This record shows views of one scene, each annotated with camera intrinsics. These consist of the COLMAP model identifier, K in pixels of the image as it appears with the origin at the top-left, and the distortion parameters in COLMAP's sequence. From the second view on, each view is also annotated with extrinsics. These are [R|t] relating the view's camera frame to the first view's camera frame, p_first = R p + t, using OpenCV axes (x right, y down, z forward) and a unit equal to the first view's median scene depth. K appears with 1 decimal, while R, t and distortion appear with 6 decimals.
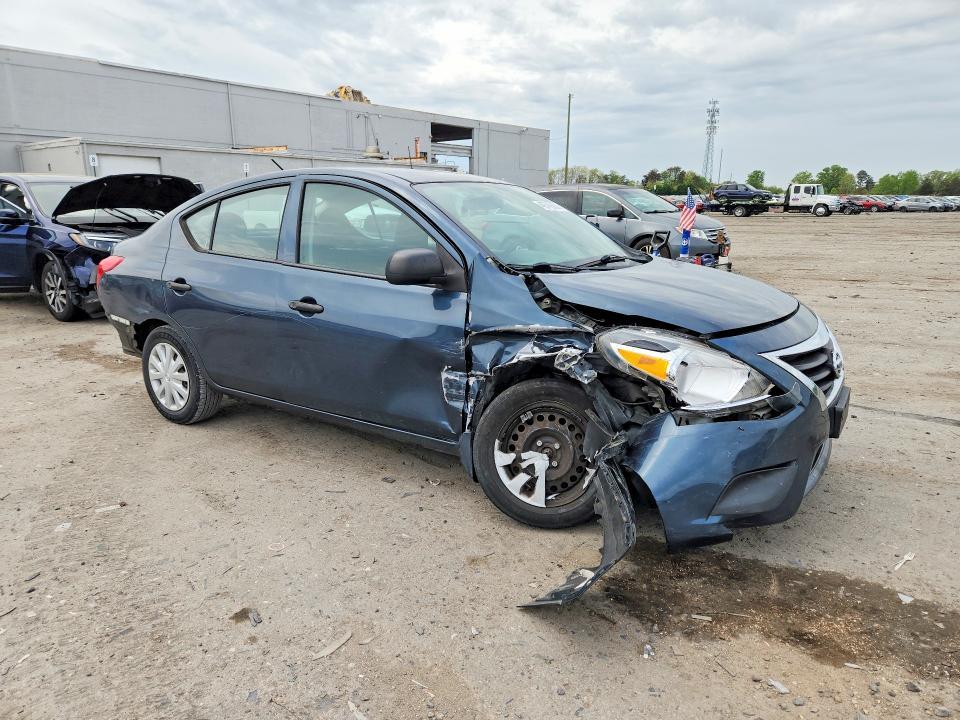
lens RADIAL K [[683.3, 0, 486.2], [0, 683.3, 357.7], [0, 0, 1]] dist [0.068753, -0.069694]
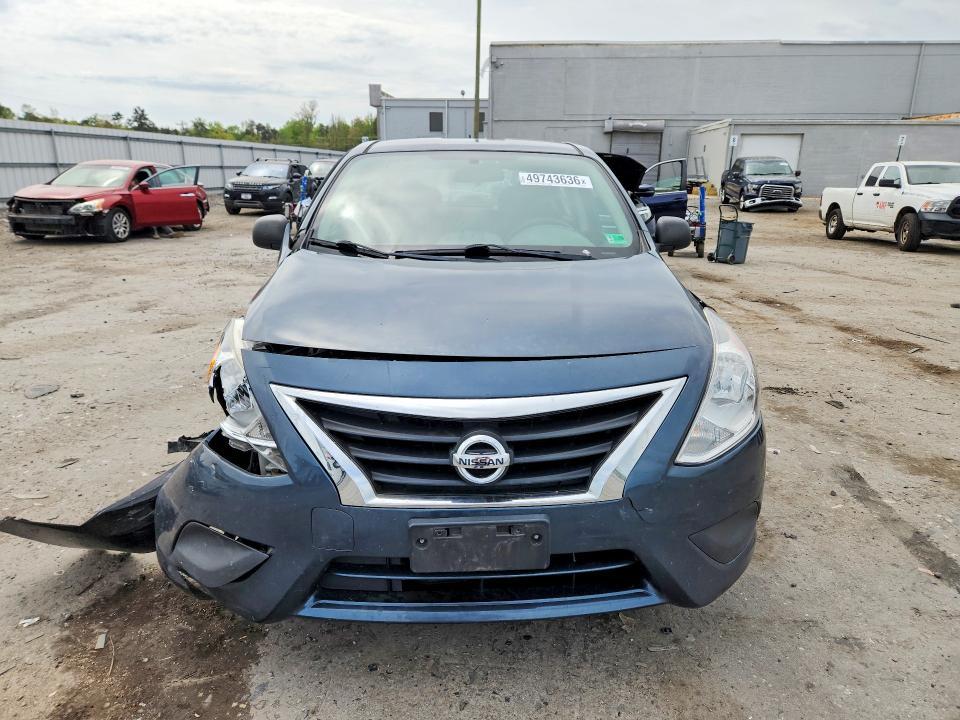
lens RADIAL K [[683.3, 0, 486.2], [0, 683.3, 357.7], [0, 0, 1]] dist [0.068753, -0.069694]
pose [[0.535820, 0.218856, -0.815475, 0.164584], [-0.195864, 0.971695, 0.132087, -0.025659], [0.821300, 0.088947, 0.563519, 0.117769]]
